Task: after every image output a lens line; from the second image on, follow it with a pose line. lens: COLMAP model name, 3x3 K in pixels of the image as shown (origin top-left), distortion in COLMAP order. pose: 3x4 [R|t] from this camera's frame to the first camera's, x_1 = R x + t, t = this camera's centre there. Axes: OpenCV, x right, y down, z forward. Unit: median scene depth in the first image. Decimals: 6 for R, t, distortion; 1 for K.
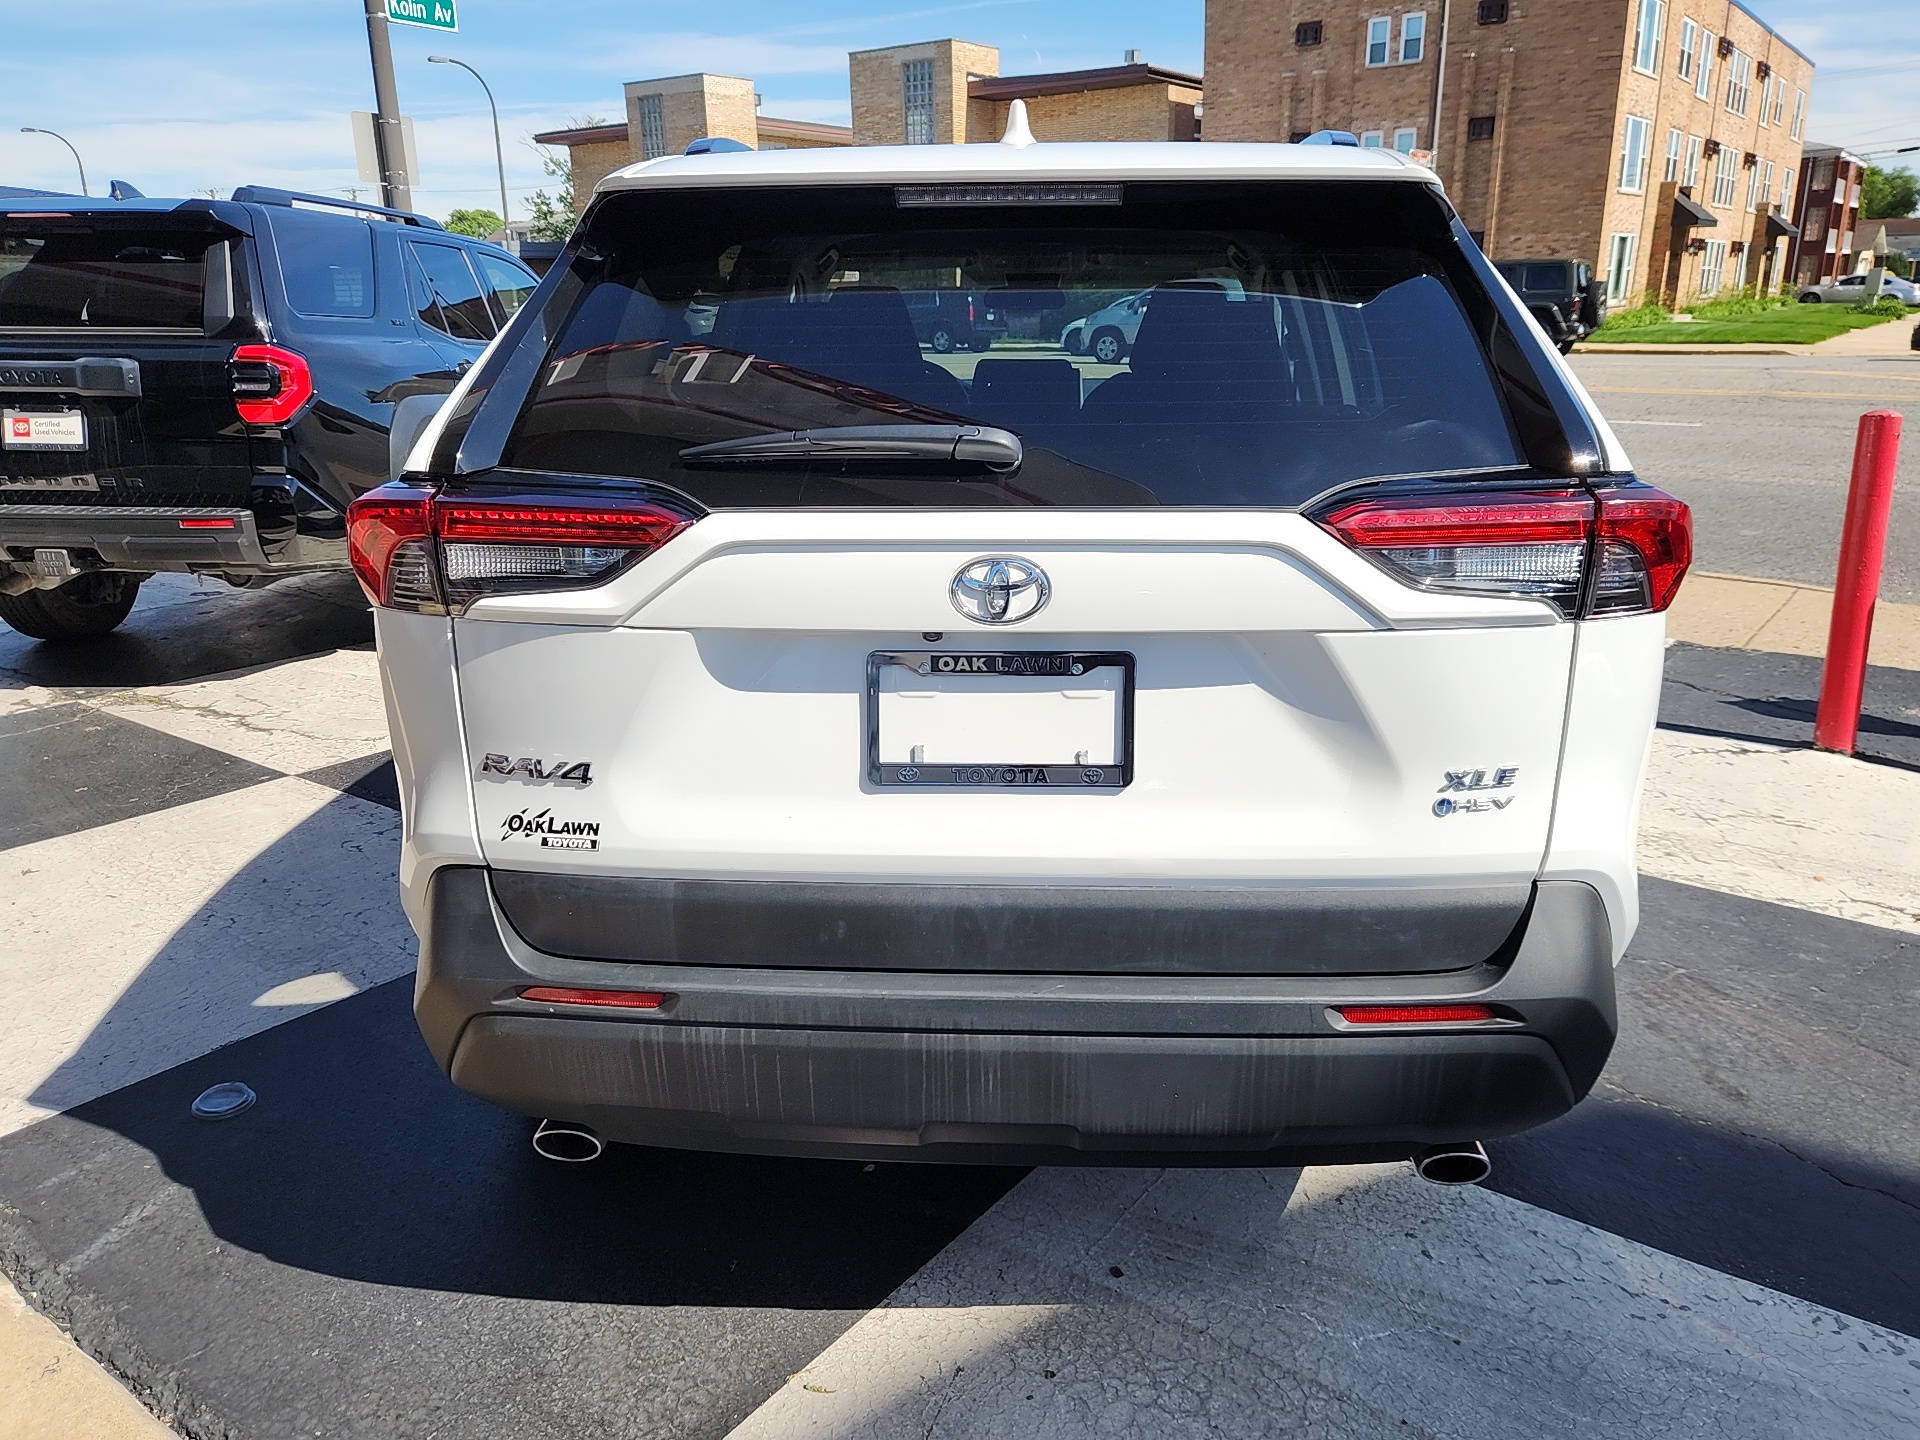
lens RADIAL K [[1410.9, 0, 1005.4], [0, 1410.9, 744.8], [0, 0, 1]] dist [0.043364, -0.030123]
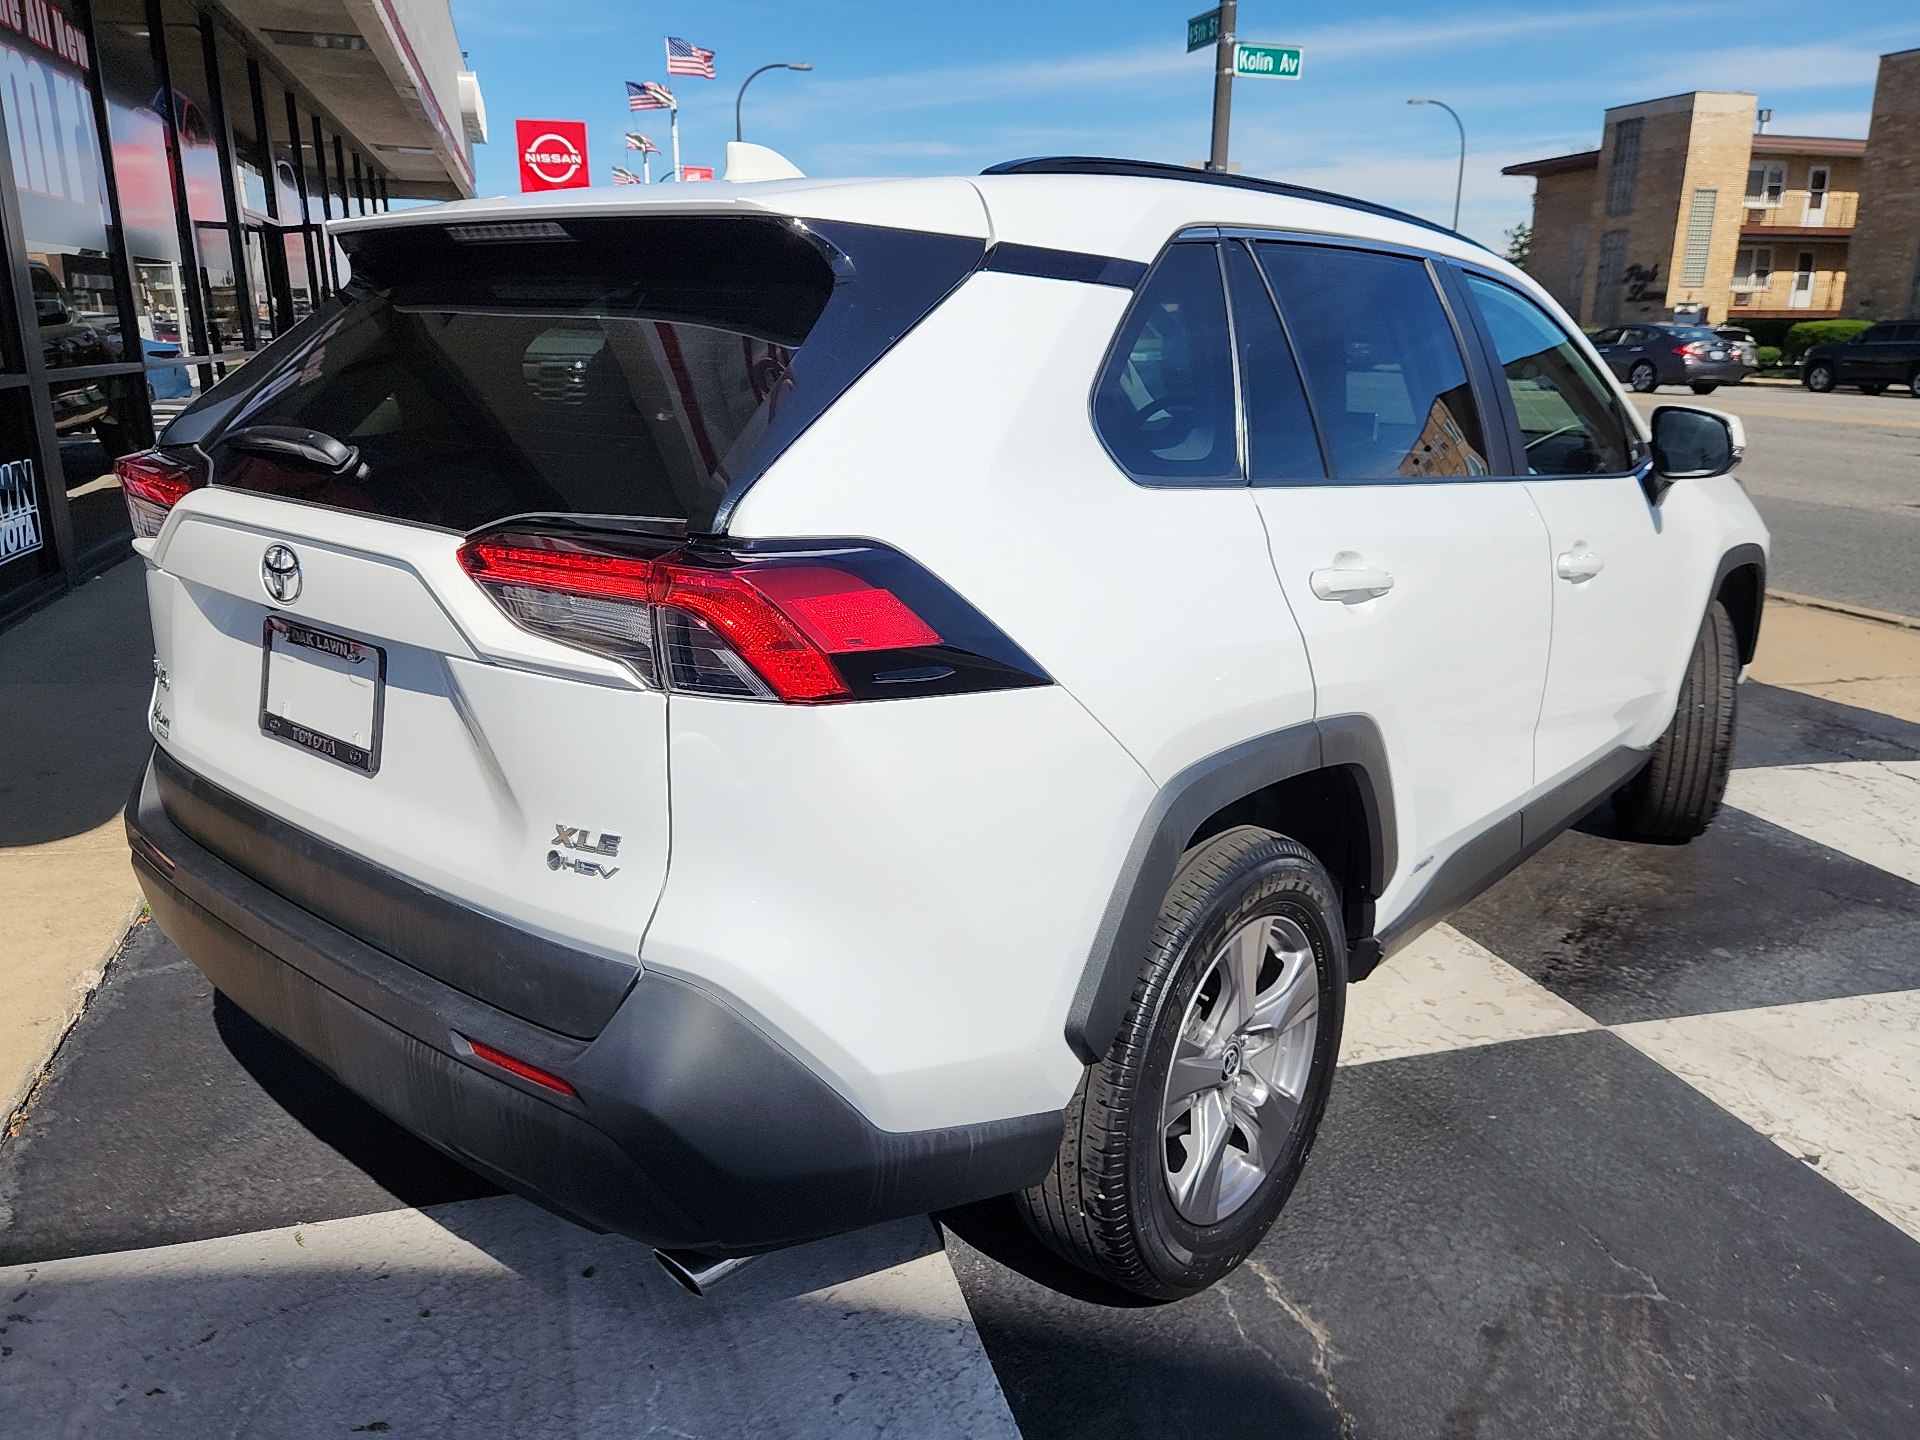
lens RADIAL K [[1410.9, 0, 931.2], [0, 1410.9, 706.3], [0, 0, 1]] dist [0.043364, -0.030123]
pose [[0.789682, 0.179256, -0.586744, 0.109668], [-0.205074, 0.978478, 0.022931, -0.013744], [0.578227, 0.102217, 0.809447, 0.037185]]
